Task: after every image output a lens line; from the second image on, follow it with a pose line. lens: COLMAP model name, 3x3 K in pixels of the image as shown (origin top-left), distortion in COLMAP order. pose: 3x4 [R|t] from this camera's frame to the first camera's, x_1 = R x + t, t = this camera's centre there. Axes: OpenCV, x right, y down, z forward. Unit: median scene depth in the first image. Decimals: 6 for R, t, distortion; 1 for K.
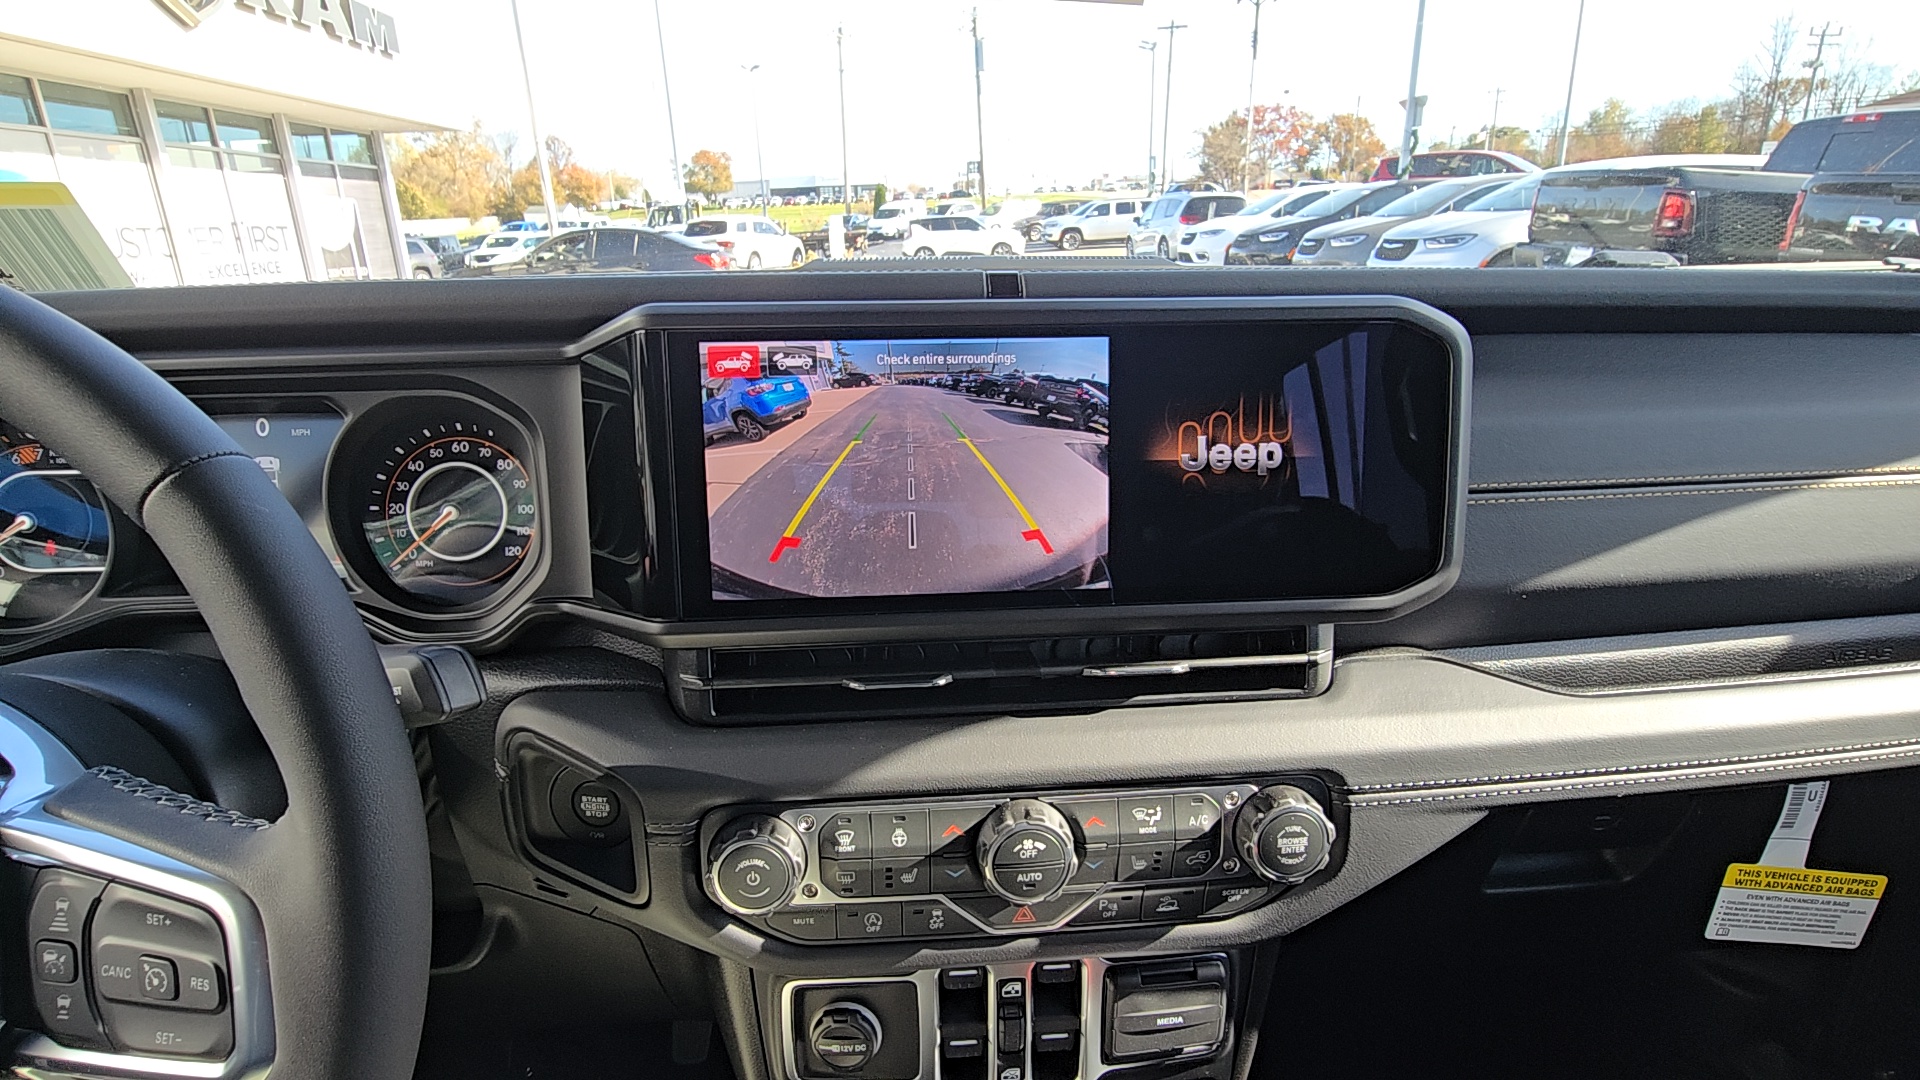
lens RADIAL K [[970.4, 0, 952.3], [0, 970.4, 540.1], [0, 0, 1]] dist [0.000854, -0.001091]
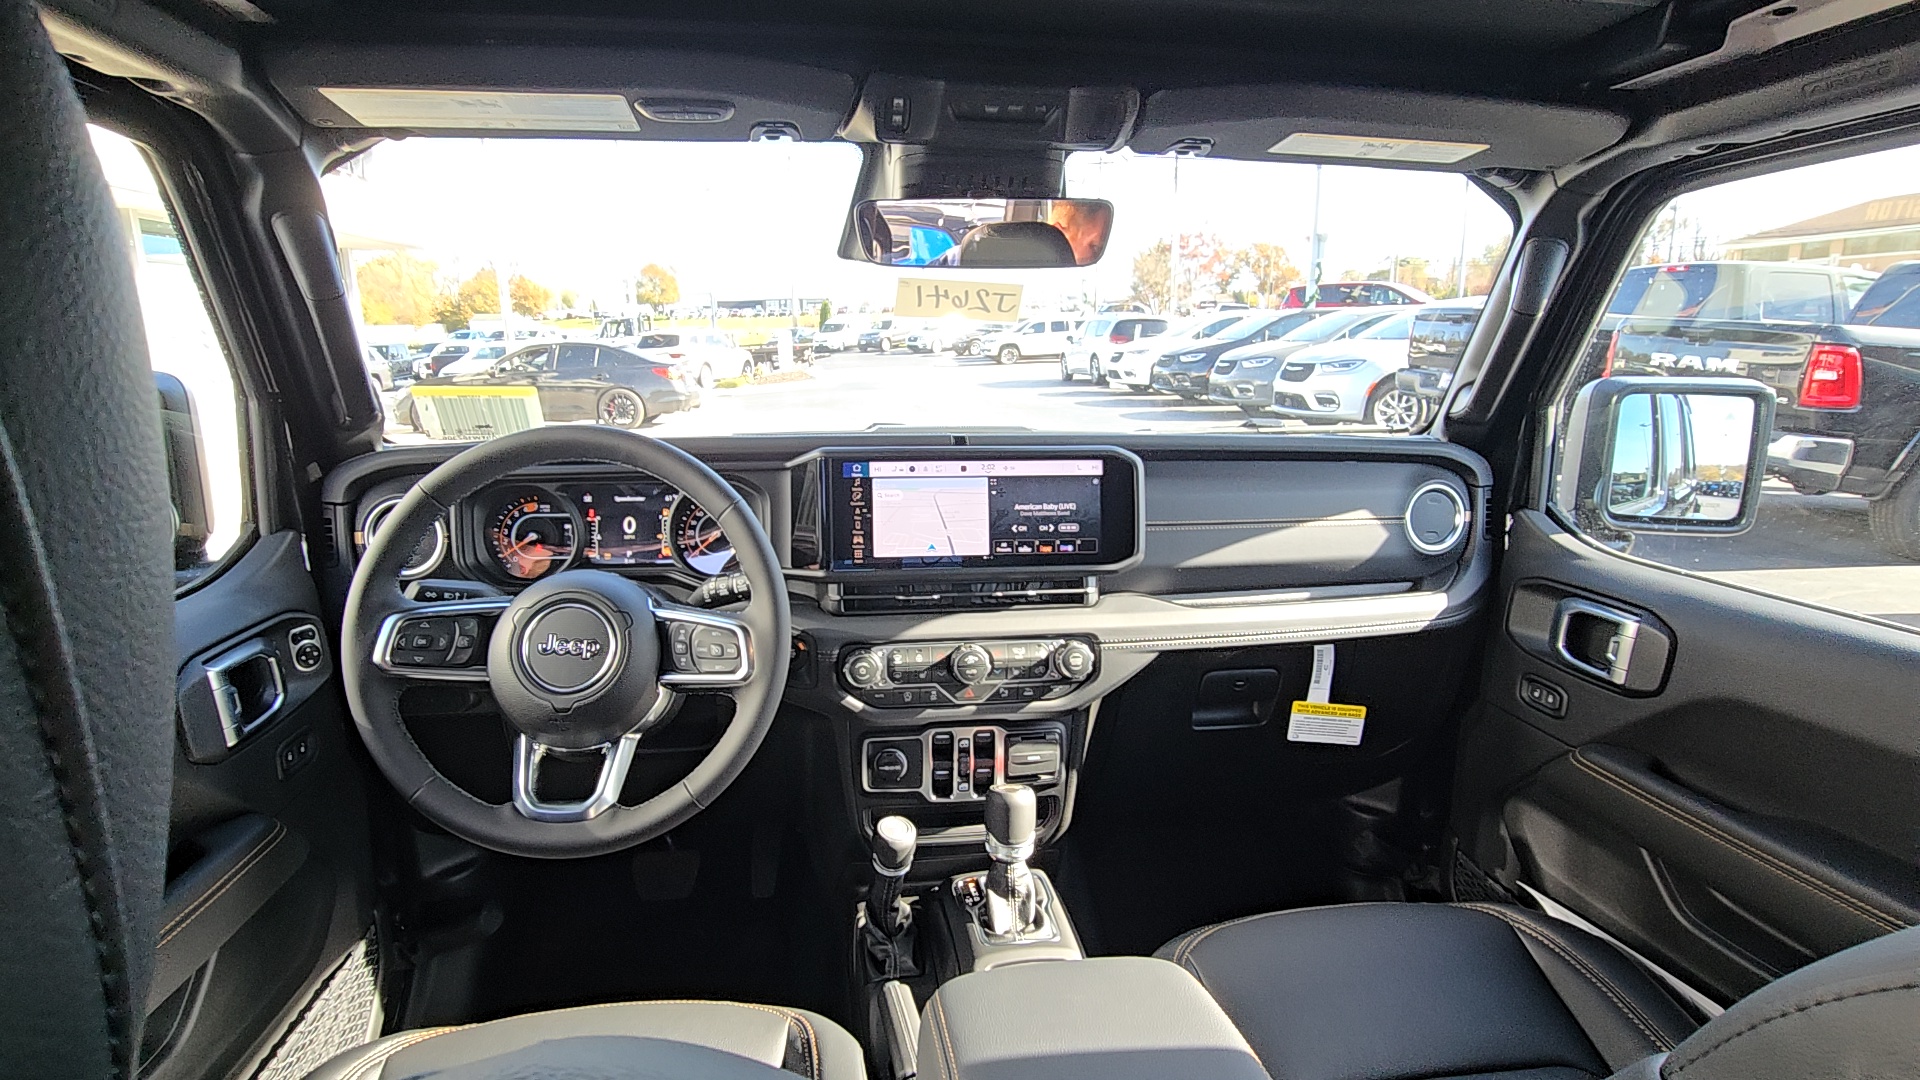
lens RADIAL K [[967.2, 0, 953.4], [0, 967.2, 544.4], [0, 0, 1]] dist [-0.000096, -0.000738]
pose [[0.998153, 0.000889, 0.060739, -0.002320], [0.005415, 0.994611, -0.103532, 0.005324], [-0.060504, 0.103669, 0.992770, -0.029410]]
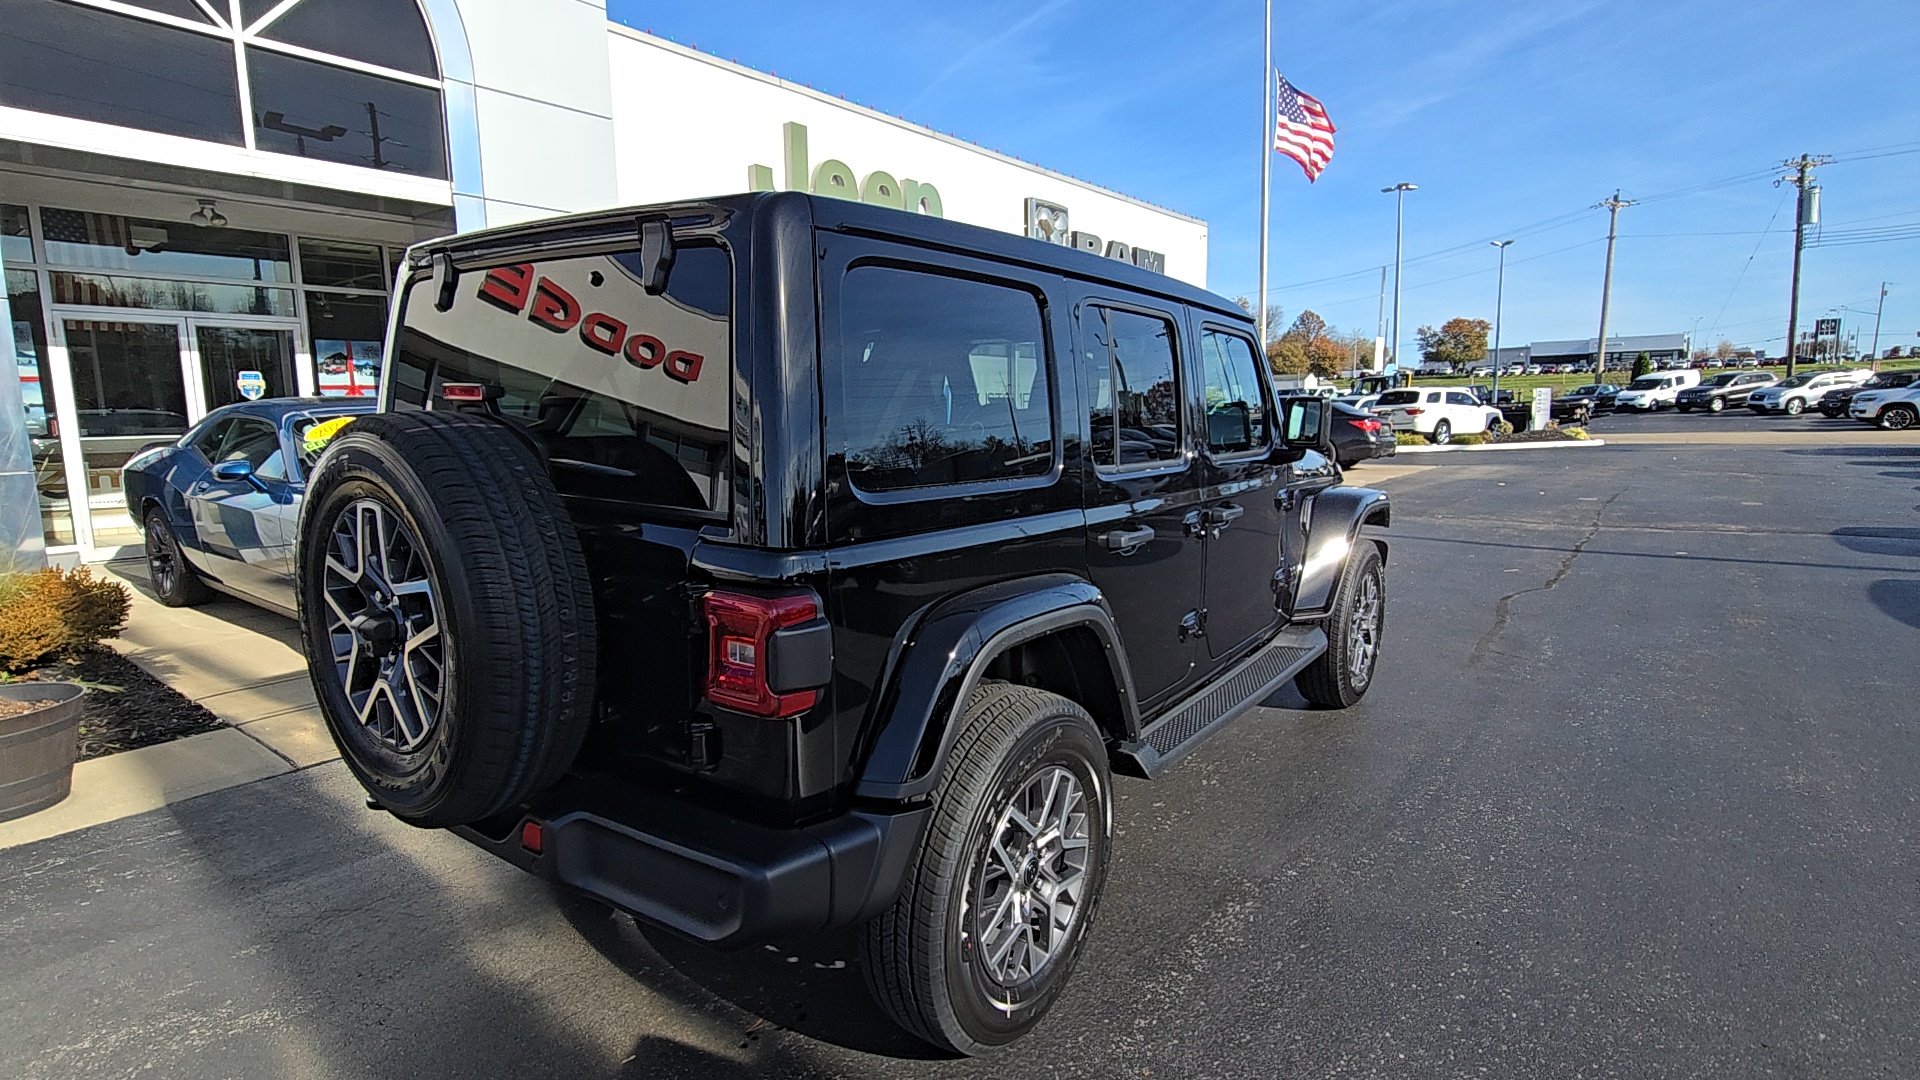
lens RADIAL K [[967.2, 0, 953.4], [0, 967.2, 544.4], [0, 0, 1]] dist [-0.000096, -0.000738]
pose [[0.757786, 0.111709, -0.642870, 0.105178], [-0.211115, 0.974217, -0.079568, 0.040506], [0.617407, 0.196015, 0.761831, -0.134361]]
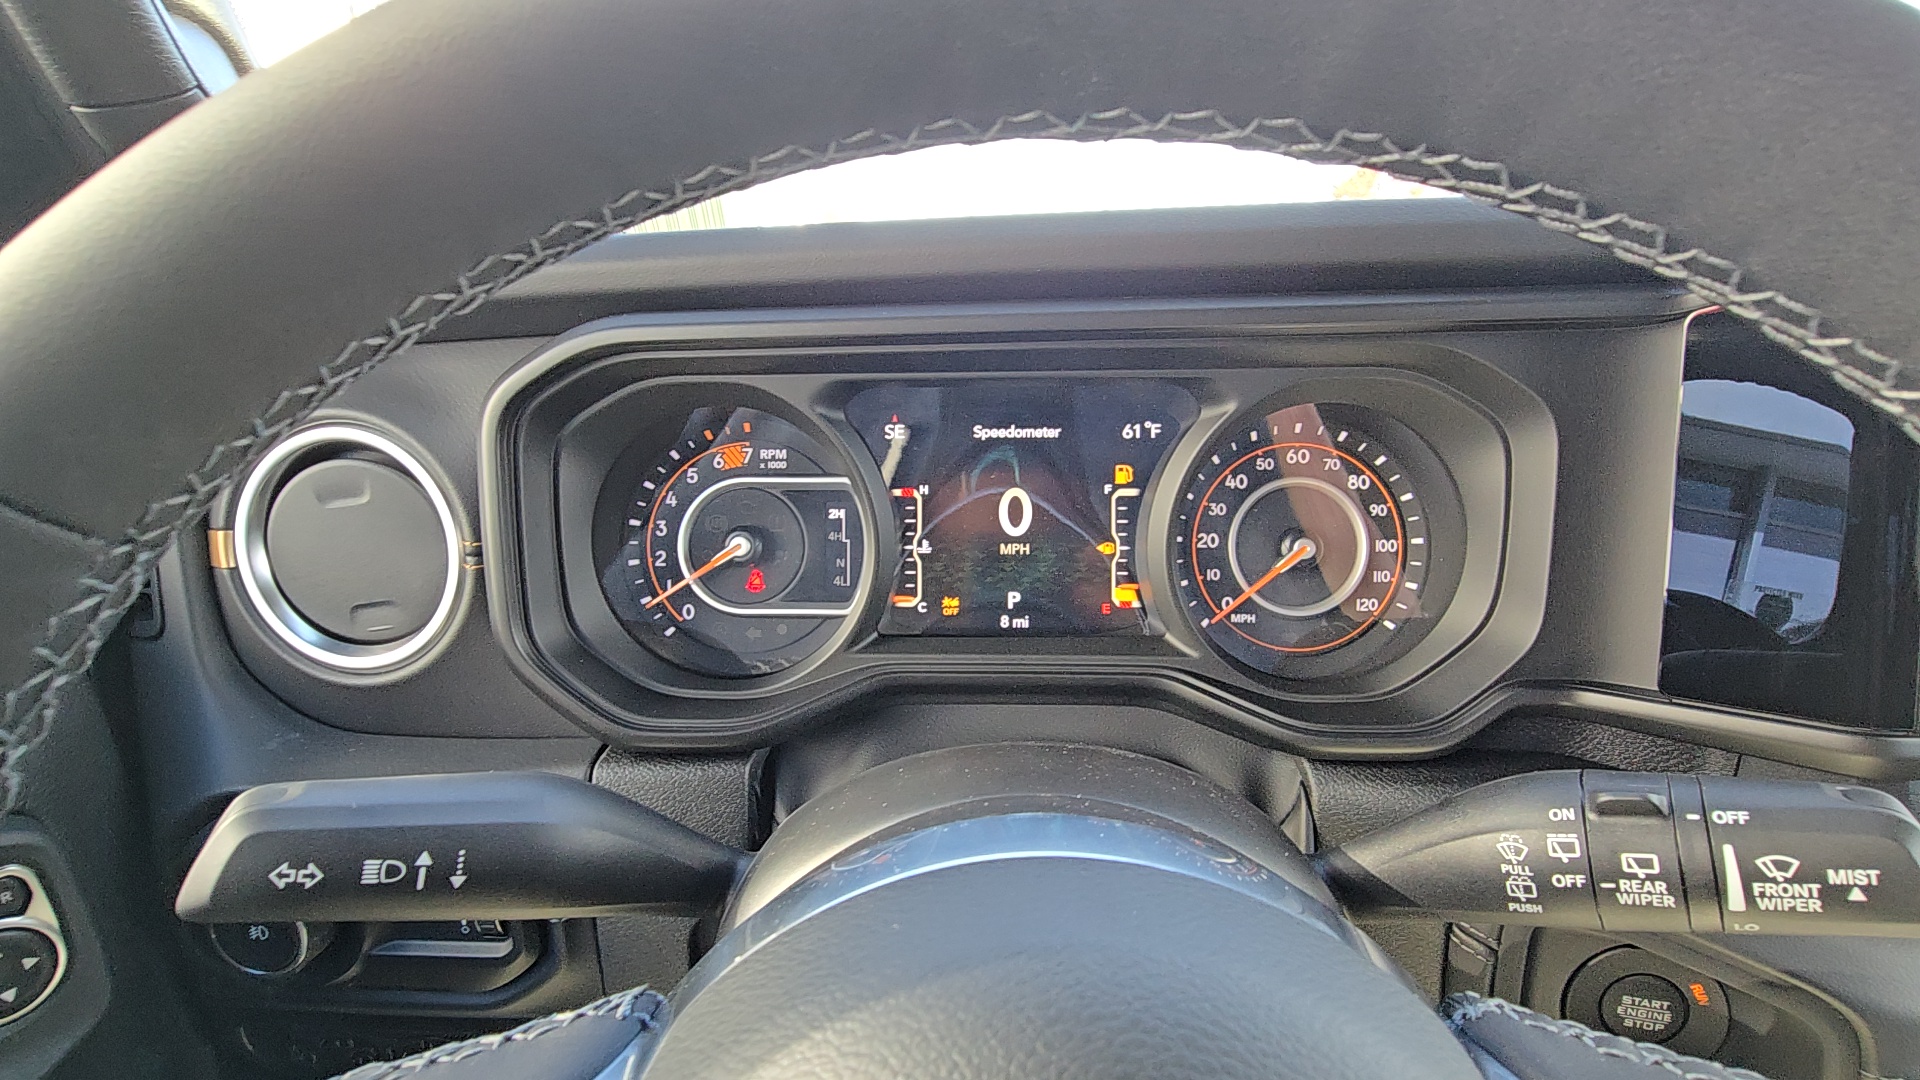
lens RADIAL K [[970.4, 0, 952.3], [0, 970.4, 540.1], [0, 0, 1]] dist [0.000854, -0.001091]
pose [[0.990035, 0.025502, -0.138490, -0.015206], [-0.029771, 0.999141, -0.028843, -0.000138], [0.137636, 0.032679, 0.989944, 0.005953]]
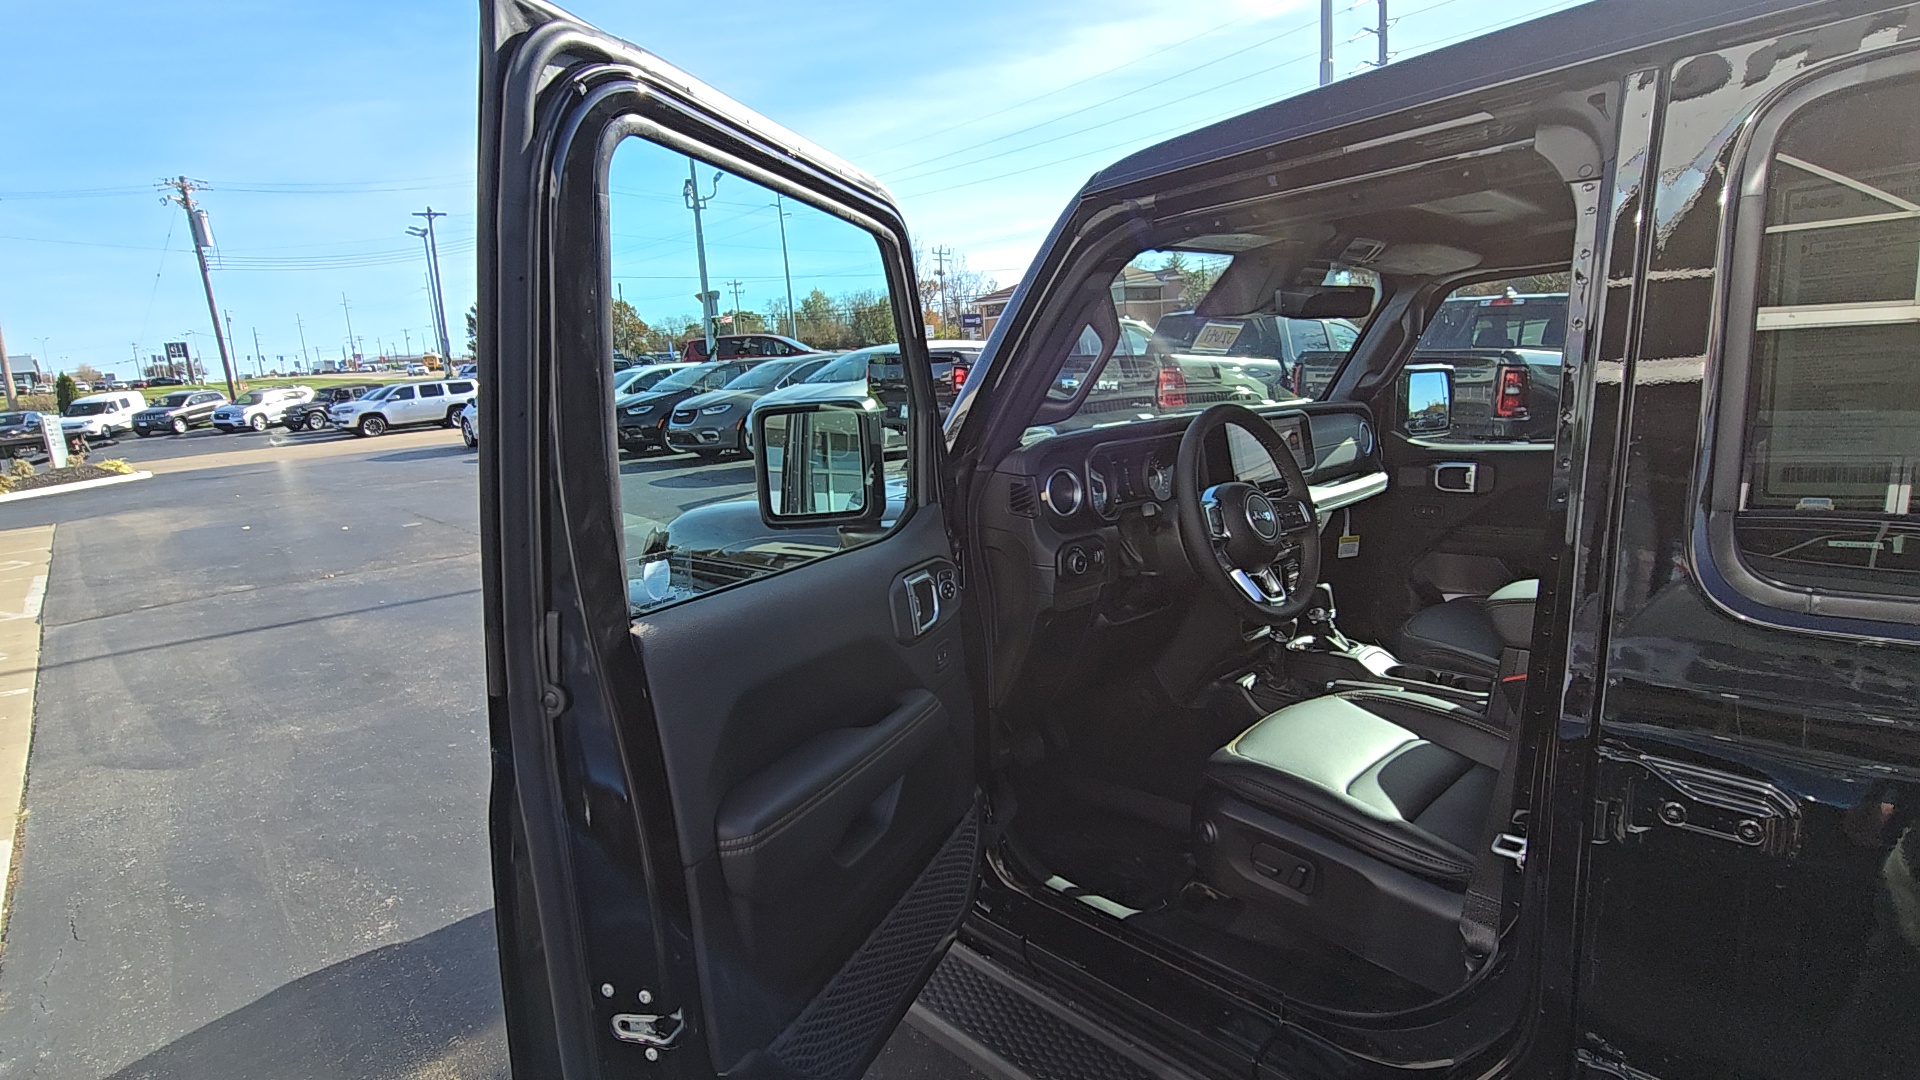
lens RADIAL K [[964.8, 0, 949.8], [0, 964.8, 550.4], [0, 0, 1]] dist [-0.000833, -0.000152]
pose [[0.769535, -0.141650, 0.622697, -0.080900], [0.237856, 0.968506, -0.073630, 0.007689], [-0.592655, 0.204773, 0.778991, -0.032572]]
